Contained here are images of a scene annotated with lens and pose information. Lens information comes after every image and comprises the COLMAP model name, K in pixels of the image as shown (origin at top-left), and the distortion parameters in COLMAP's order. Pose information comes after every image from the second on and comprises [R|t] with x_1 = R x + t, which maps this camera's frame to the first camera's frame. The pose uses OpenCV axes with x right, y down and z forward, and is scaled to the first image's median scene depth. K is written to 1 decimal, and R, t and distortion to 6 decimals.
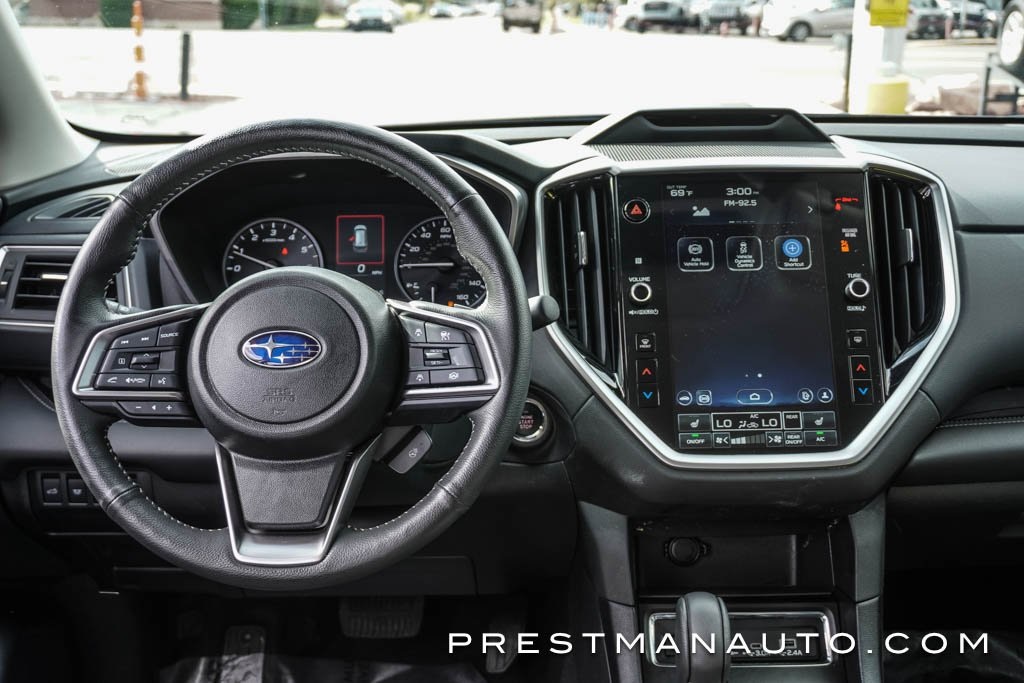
lens RADIAL K [[1119.4, 0, 503.0], [0, 1119.4, 345.9], [0, 0, 1]] dist [-0.017822, 0.000000]
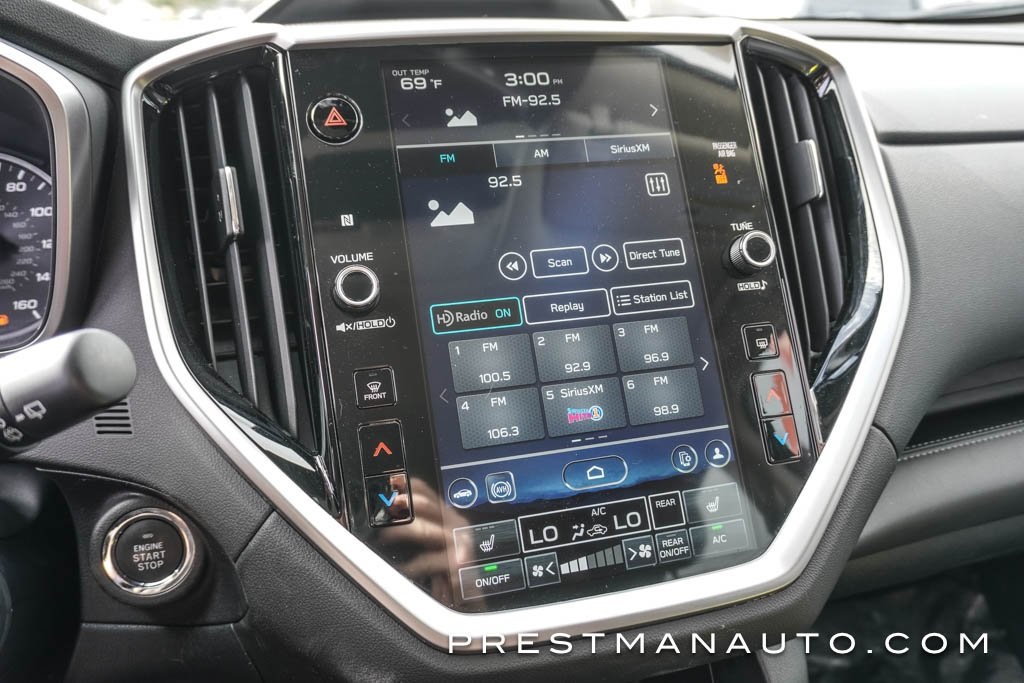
lens RADIAL K [[880.3, 0, 517.5], [0, 880.3, 342.8], [0, 0, 1]] dist [-0.040987, 0.002748]
pose [[0.957652, -0.090170, 0.273444, 0.081999], [0.070027, 0.994122, 0.082570, -0.048612], [-0.279282, -0.059925, 0.958337, 0.602501]]
